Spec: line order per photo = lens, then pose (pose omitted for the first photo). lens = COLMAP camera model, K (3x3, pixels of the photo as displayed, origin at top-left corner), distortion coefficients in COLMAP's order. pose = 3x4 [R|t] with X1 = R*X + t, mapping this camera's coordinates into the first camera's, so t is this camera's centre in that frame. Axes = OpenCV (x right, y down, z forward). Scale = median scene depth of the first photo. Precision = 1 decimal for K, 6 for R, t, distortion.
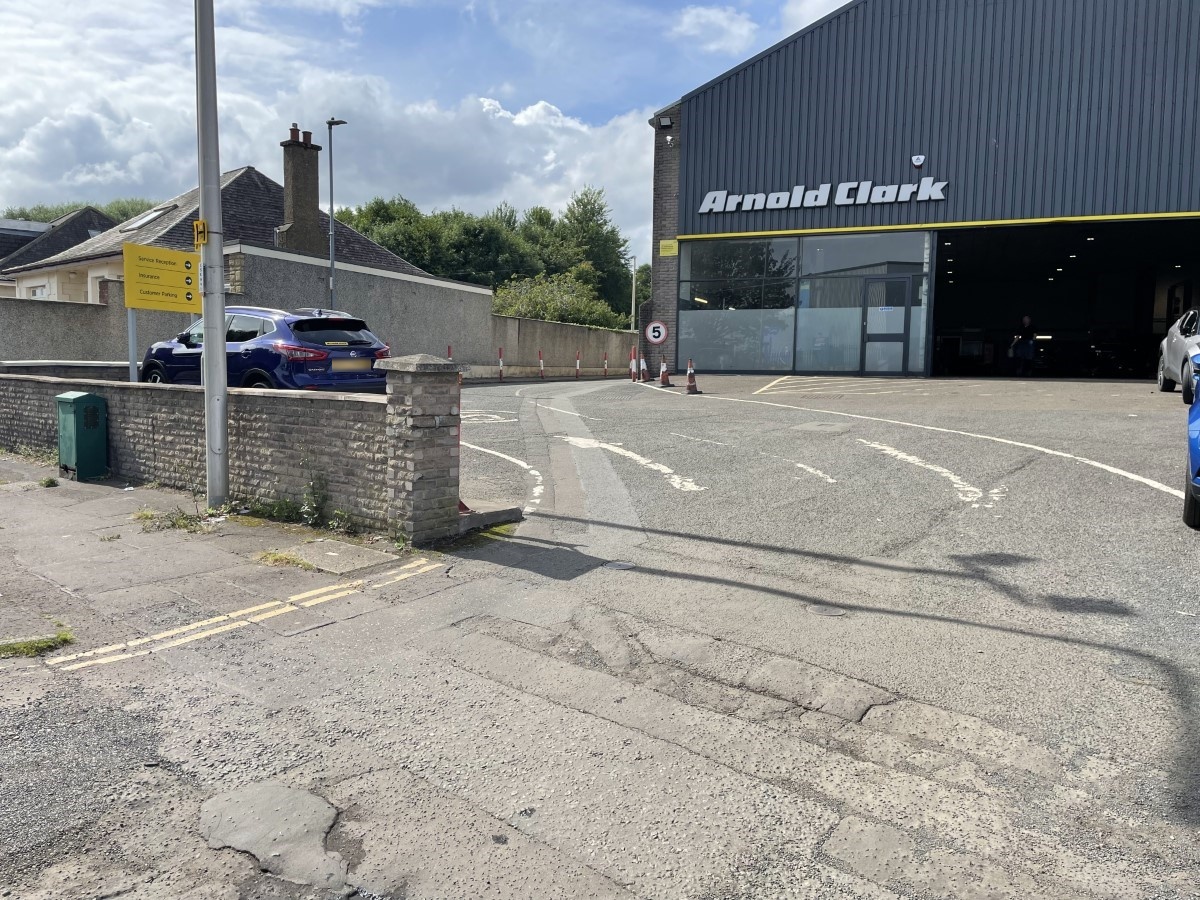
lens RADIAL K [[897.6, 0, 589.4], [0, 897.6, 448.3], [0, 0, 1]] dist [0.054162, -0.050416]
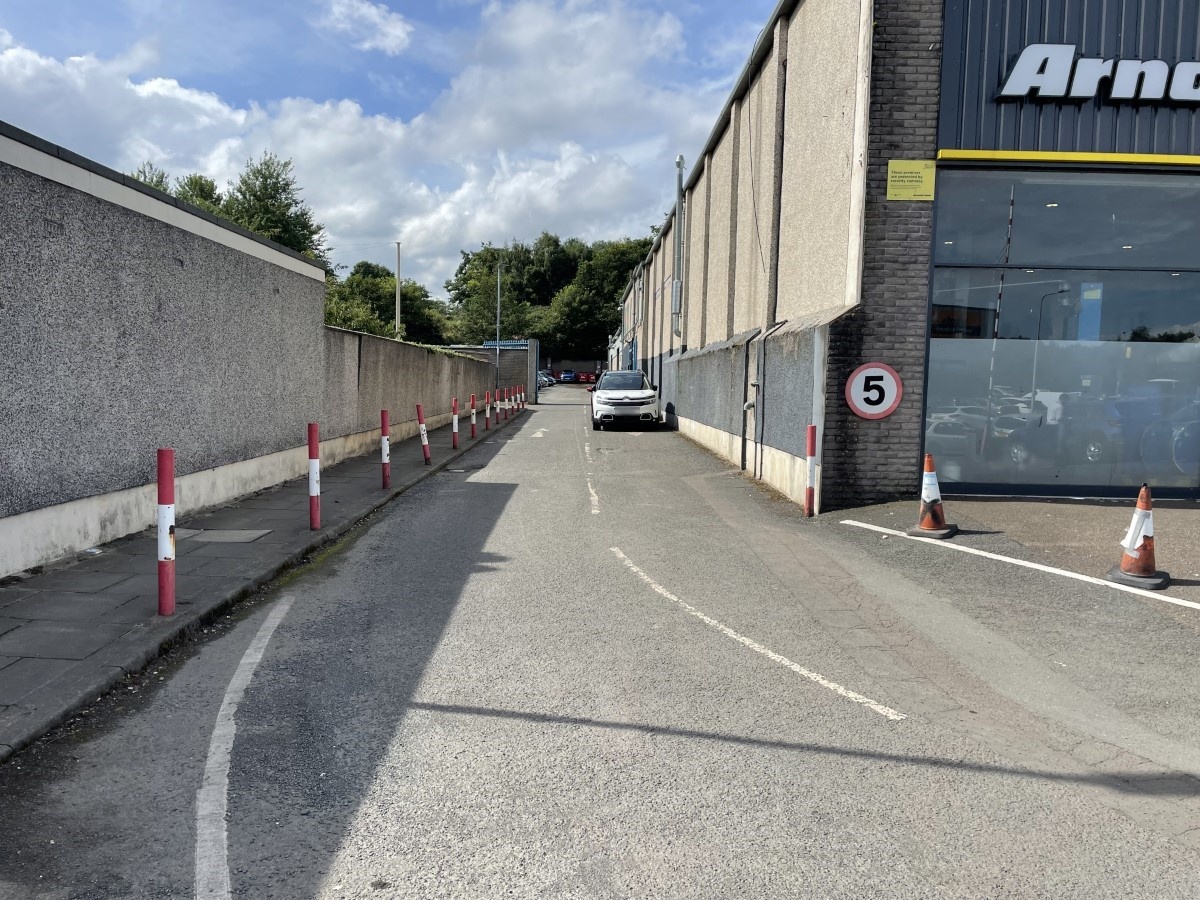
lens RADIAL K [[897.6, 0, 607.6], [0, 897.6, 446.6], [0, 0, 1]] dist [0.054162, -0.050416]
pose [[0.919160, -0.021493, 0.393298, -0.201536], [0.025396, 0.999666, -0.004723, -0.110192], [-0.393065, 0.014329, 0.919399, 0.709682]]
